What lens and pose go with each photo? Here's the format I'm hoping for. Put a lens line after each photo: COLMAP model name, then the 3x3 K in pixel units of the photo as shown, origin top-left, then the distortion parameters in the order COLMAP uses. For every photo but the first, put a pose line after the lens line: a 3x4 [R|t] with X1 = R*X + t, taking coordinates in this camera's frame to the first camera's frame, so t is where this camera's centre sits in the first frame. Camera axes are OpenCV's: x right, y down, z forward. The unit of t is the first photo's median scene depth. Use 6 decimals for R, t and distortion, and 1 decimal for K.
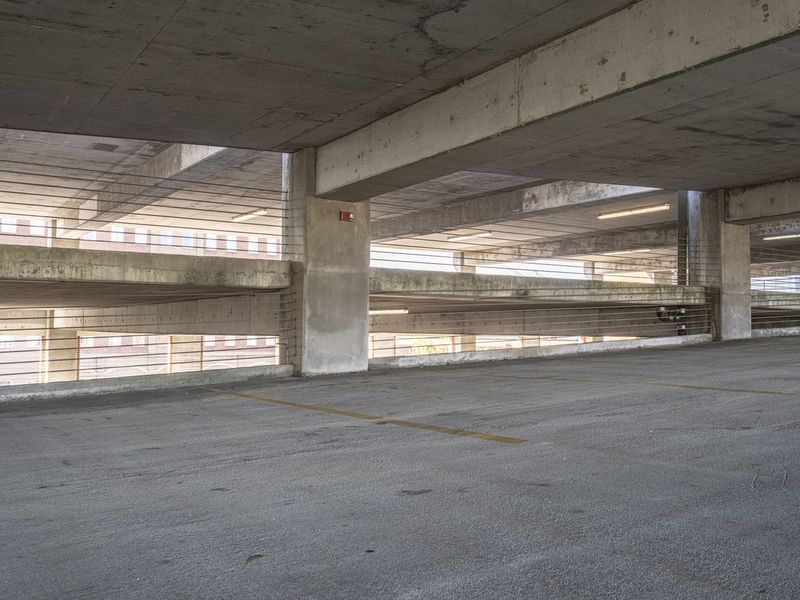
lens RADIAL K [[758.2, 0, 400.0], [0, 758.2, 300.0], [0, 0, 1]] dist [0.014699, -0.023294]
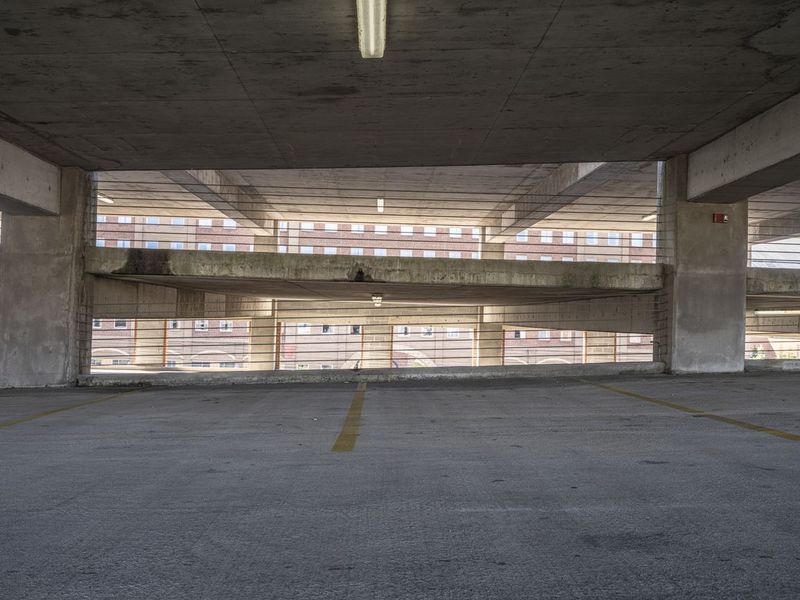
lens RADIAL K [[758.2, 0, 400.0], [0, 758.2, 300.0], [0, 0, 1]] dist [0.014699, -0.023294]
pose [[0.849828, 0.003666, -0.527048, 0.102537], [-0.001137, 0.999986, 0.005121, -0.006078], [0.527059, -0.003753, 0.849820, -0.088892]]
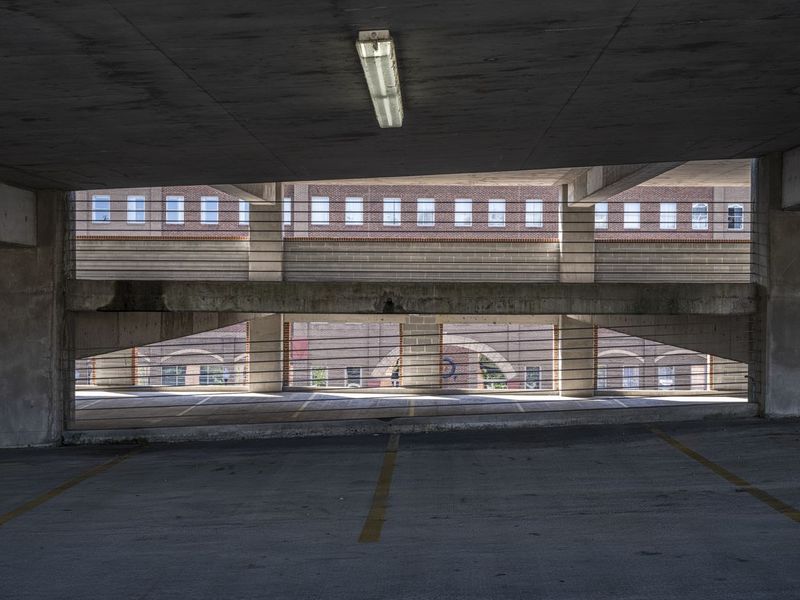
lens RADIAL K [[1125.3, 0, 410.7], [0, 1125.3, 301.3], [0, 0, 1]] dist [0.017533, -0.066553]
pose [[0.826078, 0.004726, -0.563536, 0.258367], [0.022597, 0.998883, 0.041501, -0.094610], [0.563102, -0.047017, 0.825049, -0.288540]]
